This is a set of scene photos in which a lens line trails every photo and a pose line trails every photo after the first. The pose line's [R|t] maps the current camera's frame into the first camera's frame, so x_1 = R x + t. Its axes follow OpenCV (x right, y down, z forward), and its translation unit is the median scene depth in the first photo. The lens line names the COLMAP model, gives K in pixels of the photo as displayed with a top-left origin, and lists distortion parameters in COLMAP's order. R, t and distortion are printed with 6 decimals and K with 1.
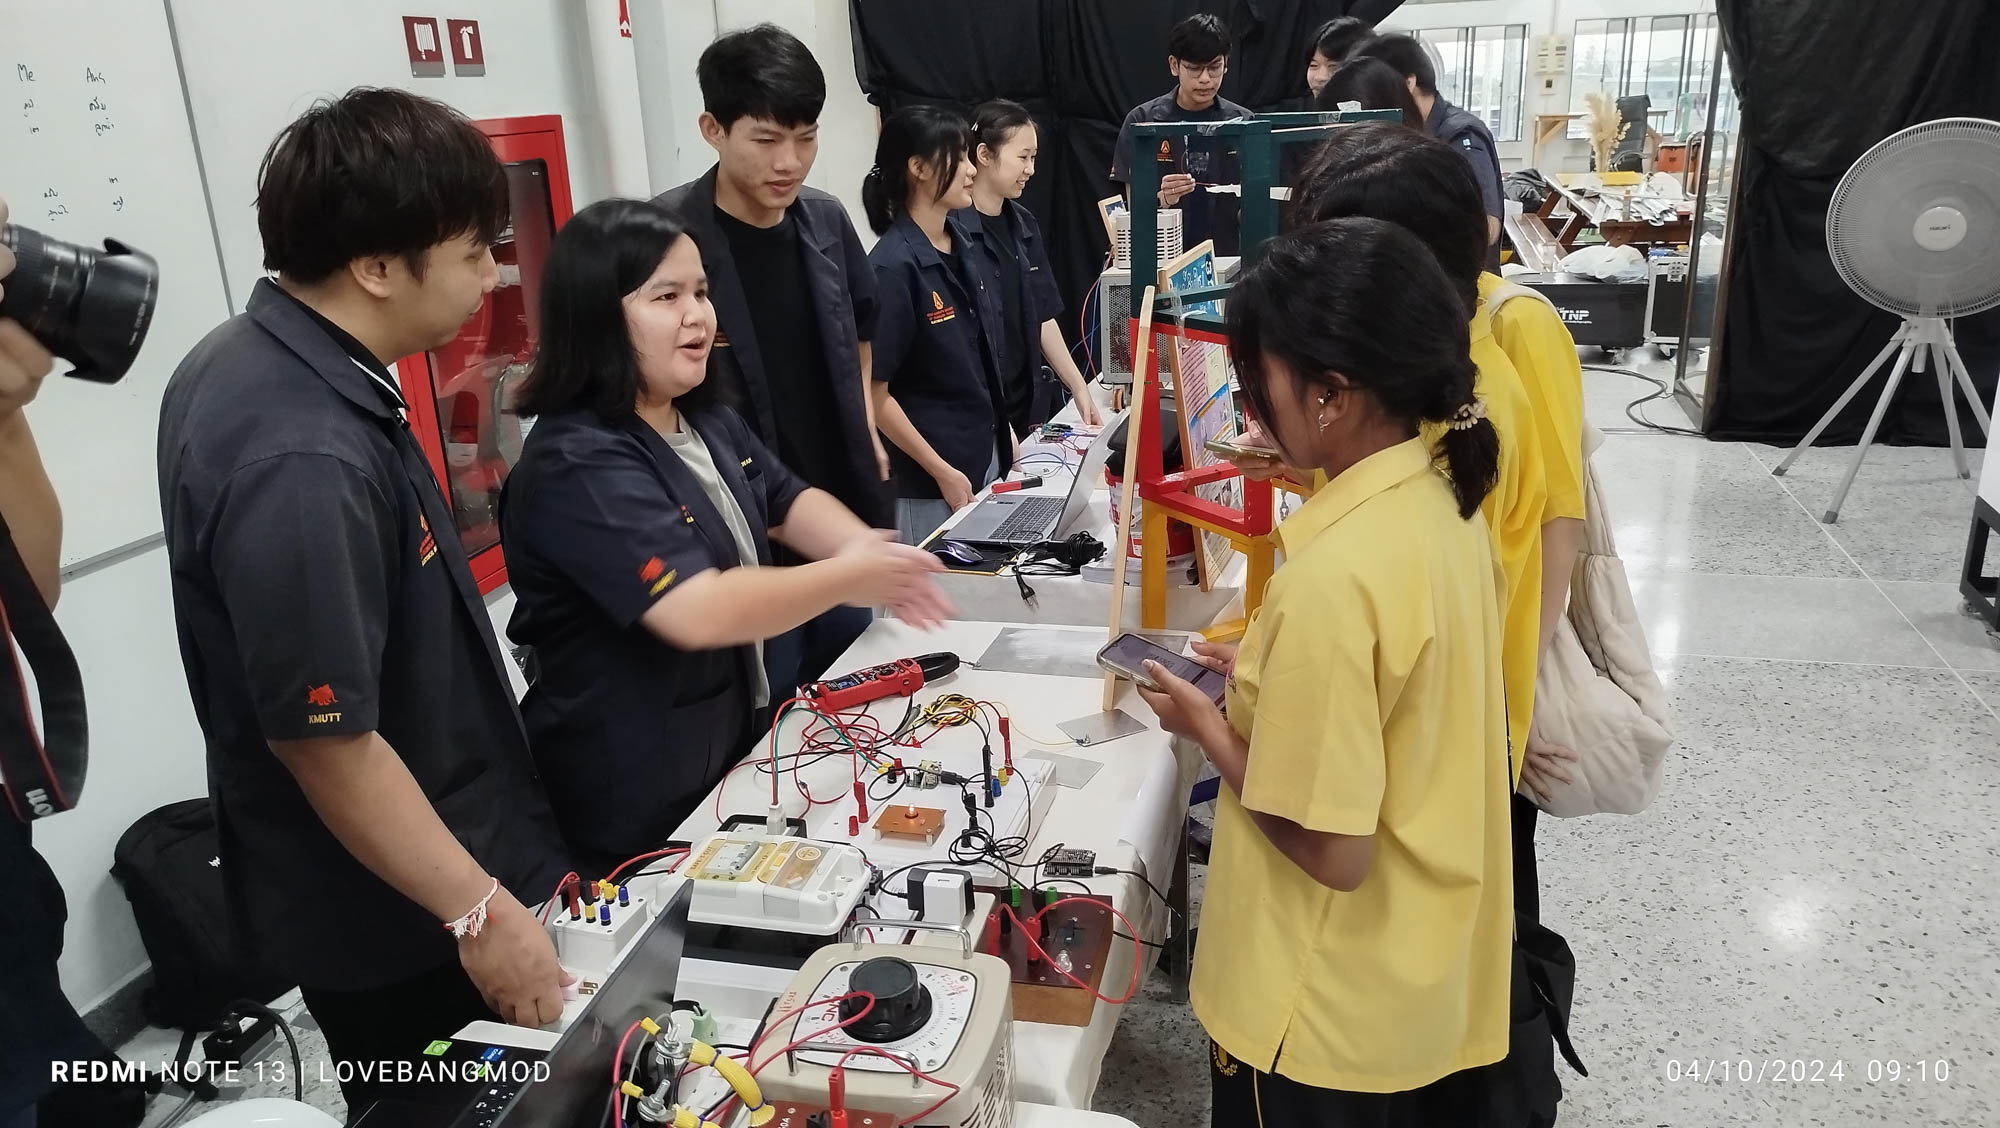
lens RADIAL K [[1431.3, 0, 995.6], [0, 1431.3, 576.4], [0, 0, 1]] dist [0.008178, 0.000238]
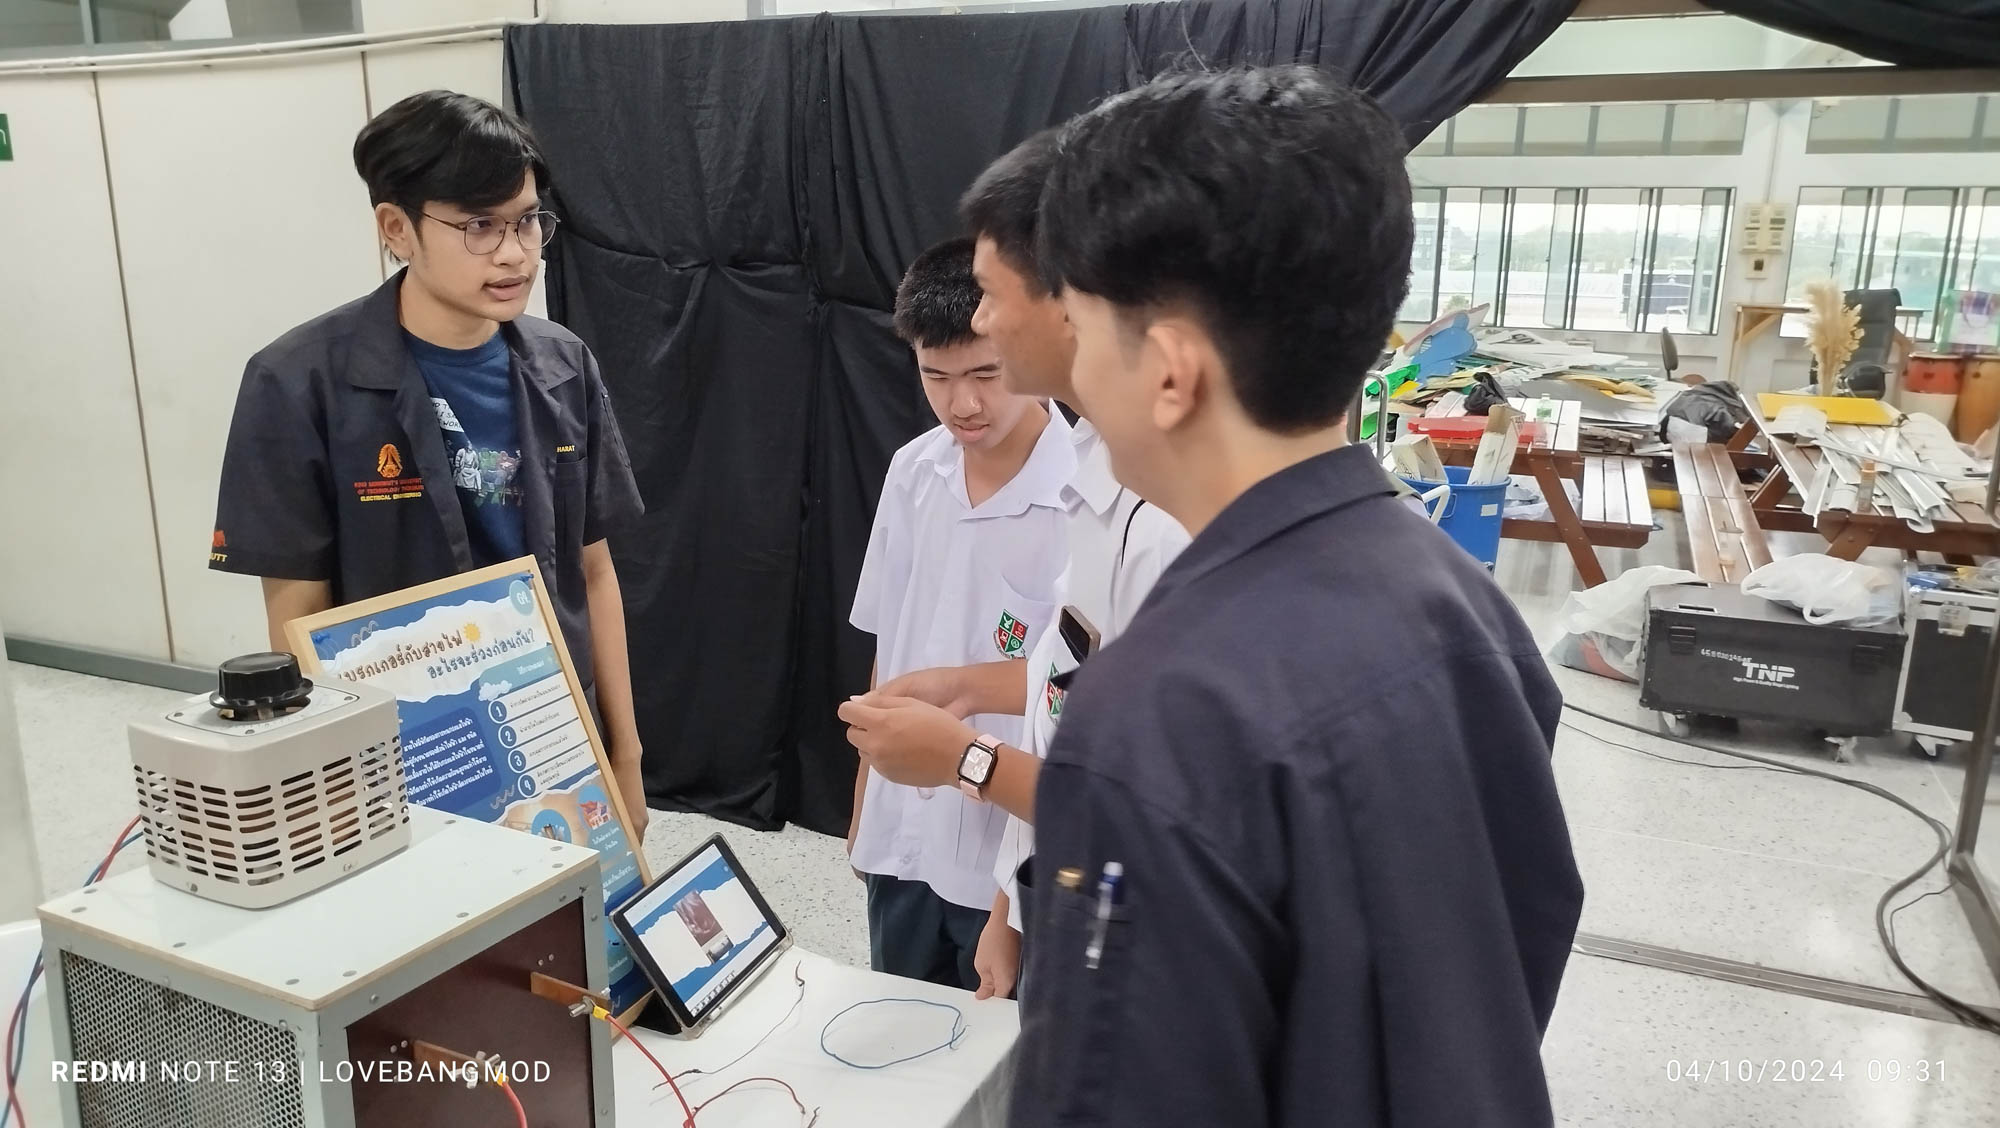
lens RADIAL K [[1431.3, 0, 988.7], [0, 1431.3, 563.8], [0, 0, 1]] dist [0.008178, 0.000238]
pose [[0.988650, 0.083213, -0.125090, 0.096798], [-0.094425, 0.991763, -0.086540, -0.087469], [0.116859, 0.097369, 0.988364, 0.229027]]
